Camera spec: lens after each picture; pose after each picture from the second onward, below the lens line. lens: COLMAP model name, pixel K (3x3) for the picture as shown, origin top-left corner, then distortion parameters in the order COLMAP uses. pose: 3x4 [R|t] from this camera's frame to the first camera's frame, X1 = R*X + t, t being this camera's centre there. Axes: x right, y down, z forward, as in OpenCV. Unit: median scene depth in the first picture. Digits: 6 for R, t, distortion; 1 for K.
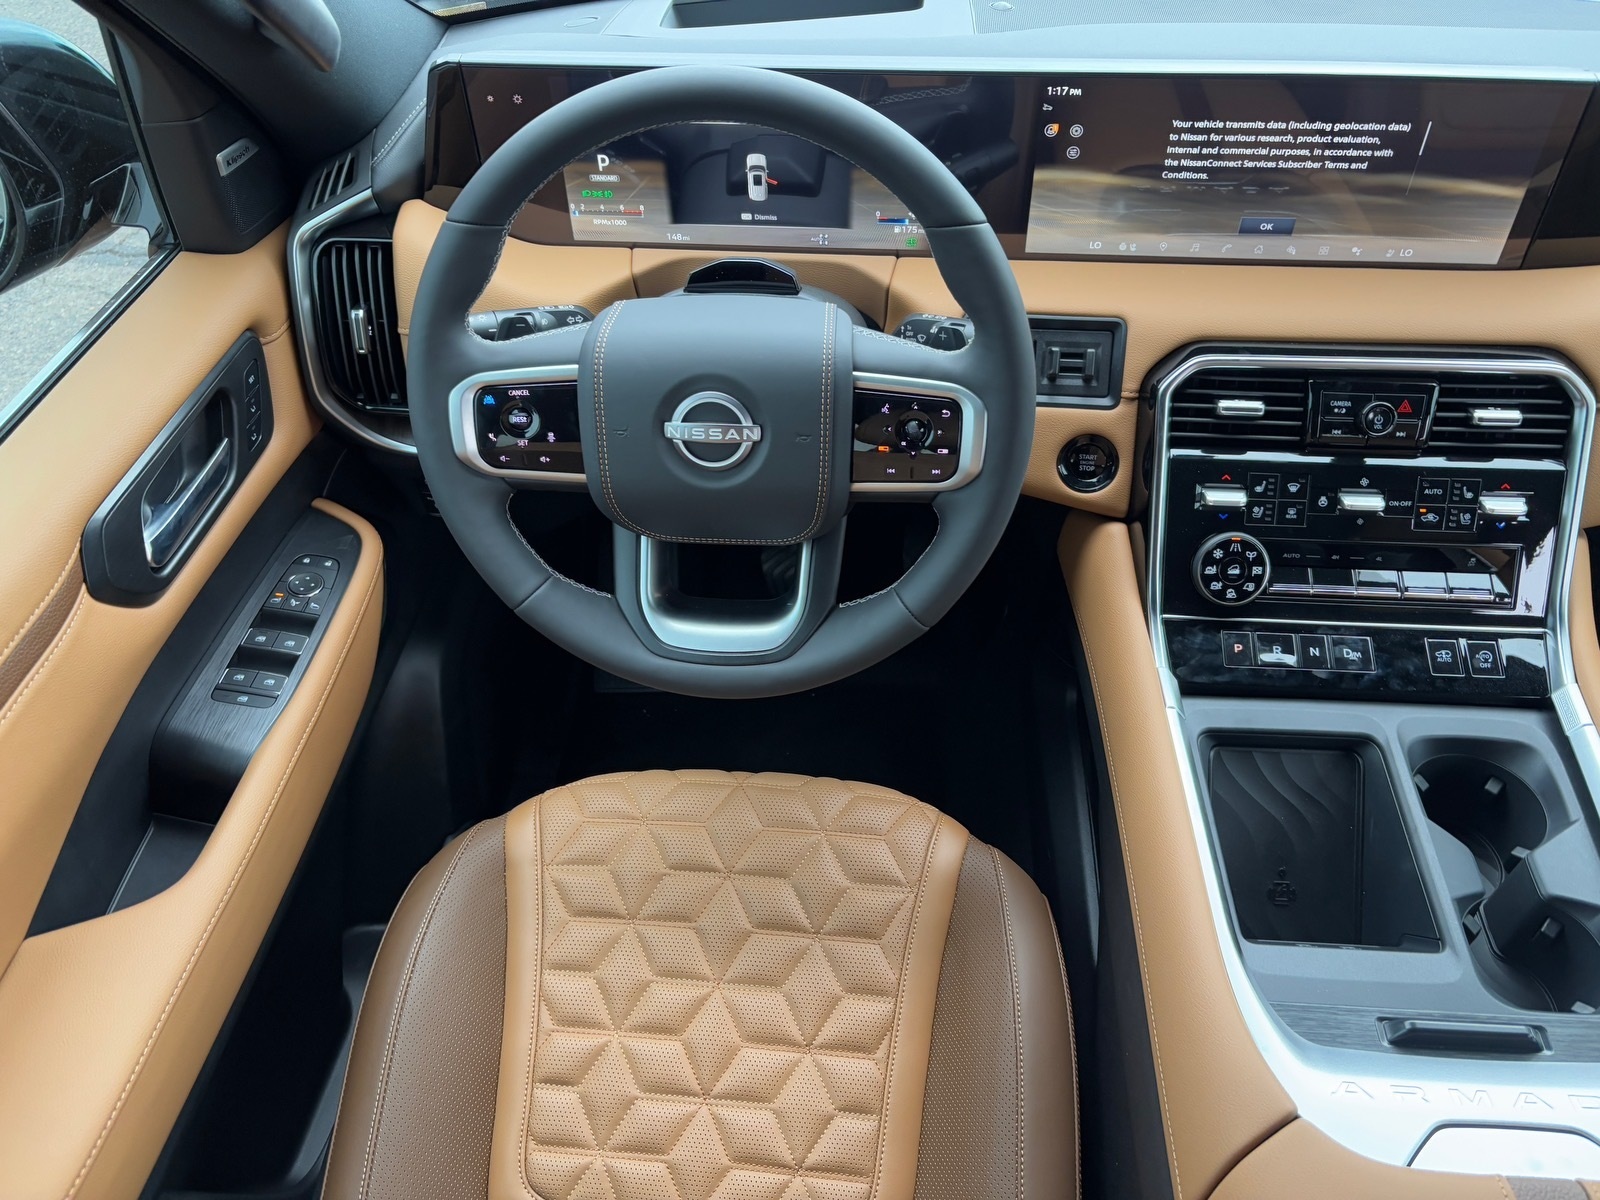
lens RADIAL K [[1246.3, 0, 800.2], [0, 1246.3, 606.2], [0, 0, 1]] dist [0.033011, -0.043771]
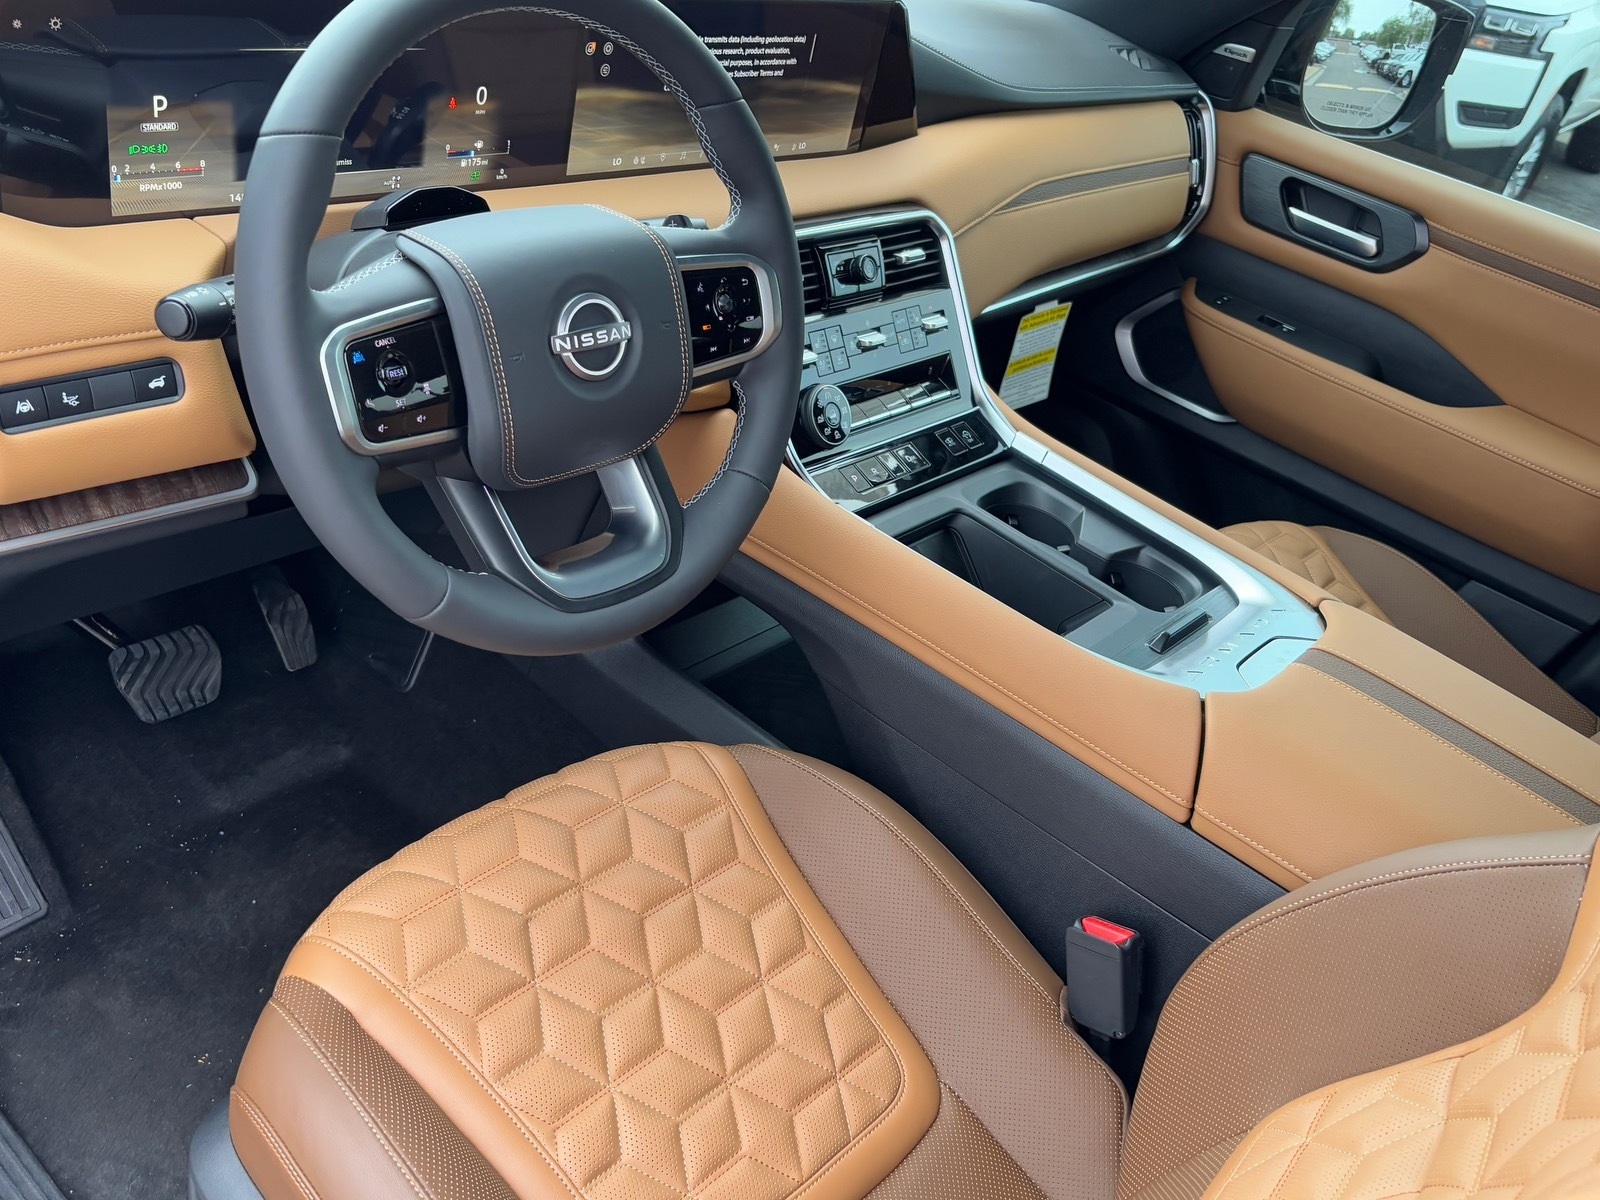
lens RADIAL K [[1411.1, 0, 807.9], [0, 1411.1, 615.6], [0, 0, 1]] dist [0.026951, -0.031510]
pose [[0.570865, -0.318124, 0.756909, -0.720887], [0.388102, 0.916945, 0.092677, 0.012823], [-0.723526, 0.240852, 0.646916, 0.216465]]
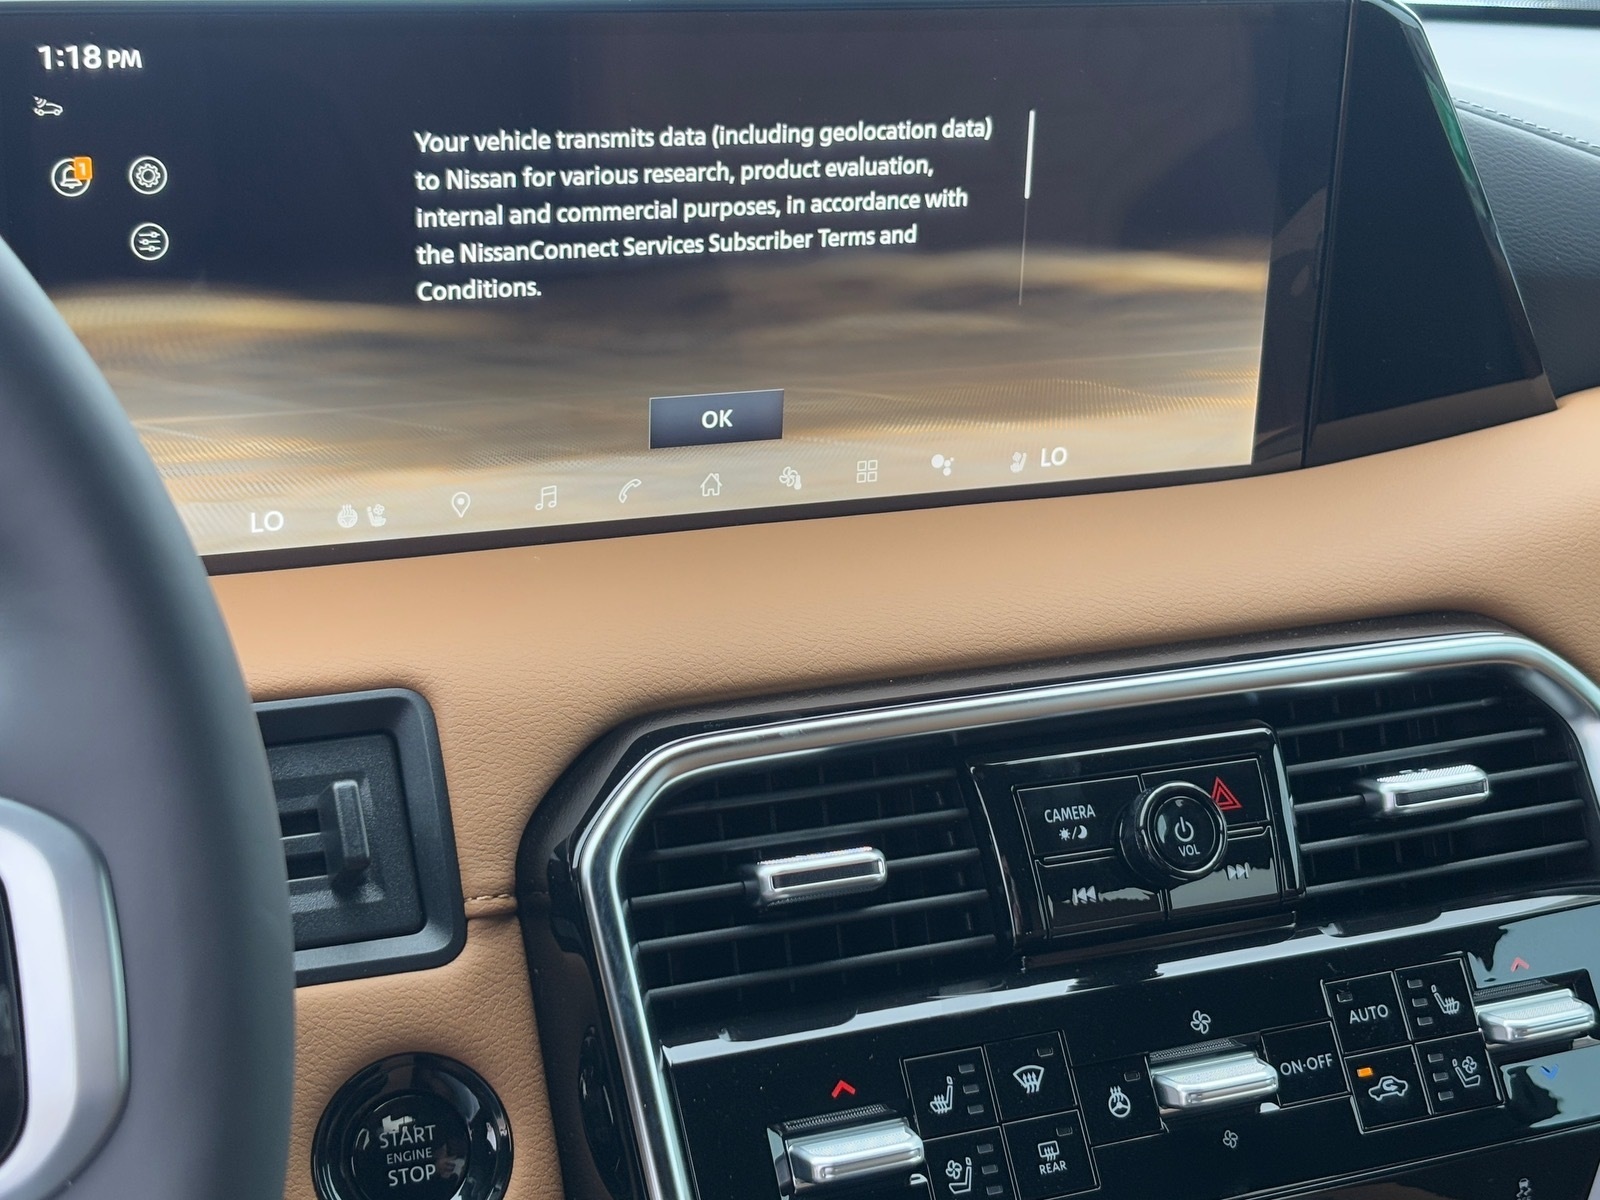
lens RADIAL K [[2734.4, 0, 775.6], [0, 2734.4, 597.2], [0, 0, 1]] dist [0.139620, 0.000000]
pose [[0.871181, -0.099068, 0.480864, 0.001143], [0.305112, 0.876578, -0.372179, 0.042976], [-0.384644, 0.470952, 0.793885, 0.394358]]
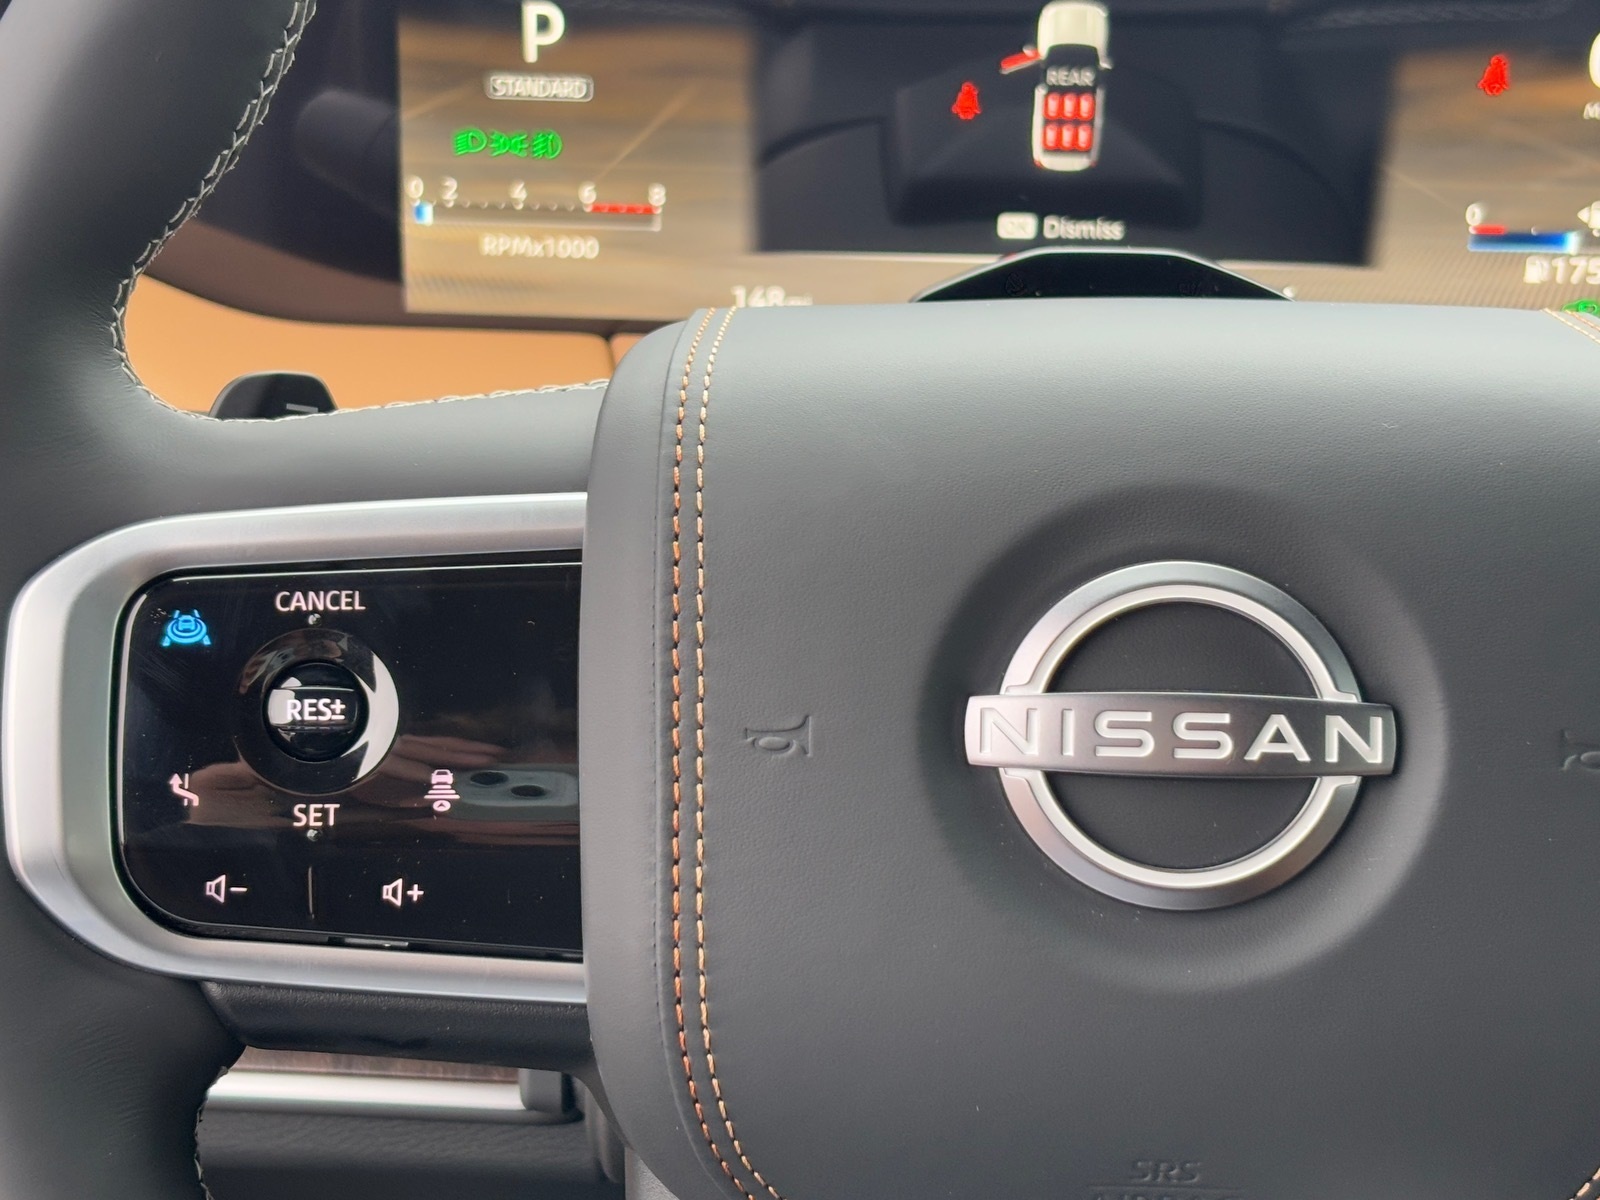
lens RADIAL K [[2915.6, 0, 773.5], [0, 2915.6, 603.6], [0, 0, 1]] dist [0.132367, 0.000000]
pose [[0.996878, 0.016200, 0.077273, -0.159281], [0.015718, 0.918413, -0.395310, 0.041081], [-0.077373, 0.395291, 0.915292, 0.434569]]
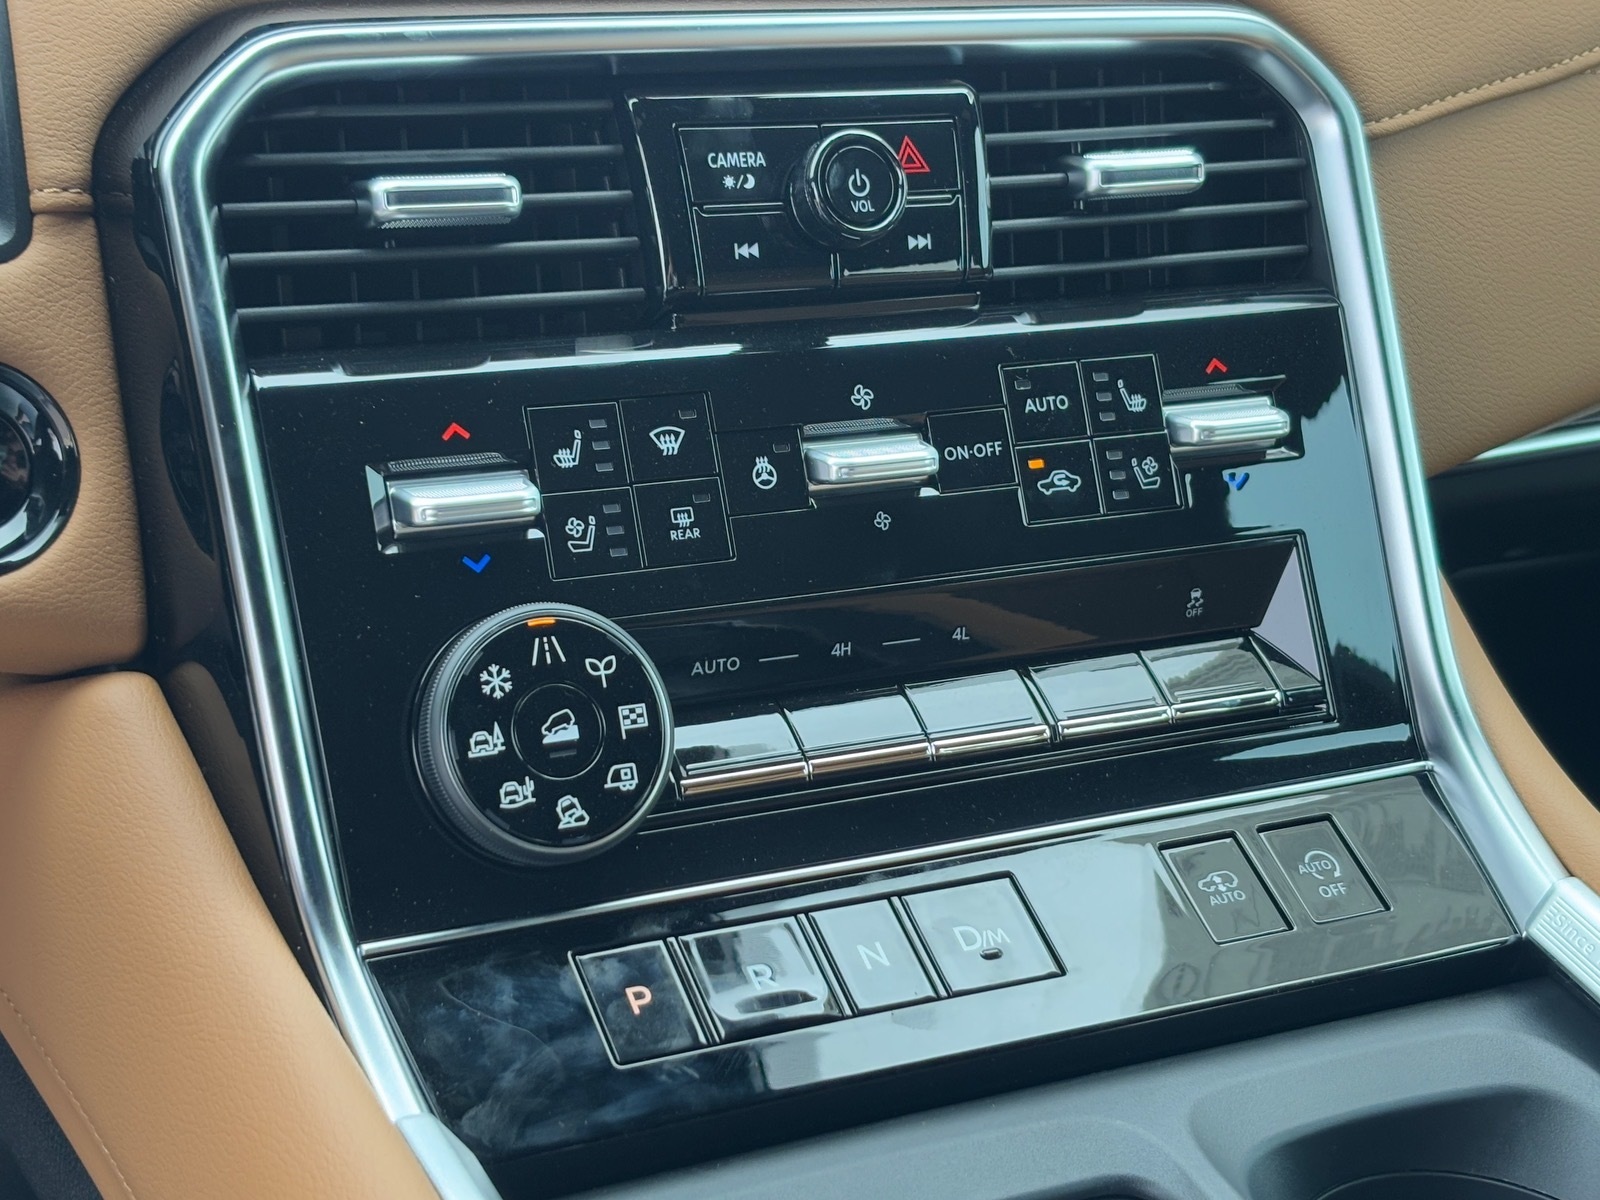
lens RADIAL K [[2734.4, 0, 765.9], [0, 2734.4, 623.3], [0, 0, 1]] dist [0.139620, 0.000000]
pose [[0.853531, -0.127789, 0.505129, 0.075461], [0.267060, 0.939727, -0.213525, 0.094514], [-0.447397, 0.317150, 0.836213, 0.453145]]
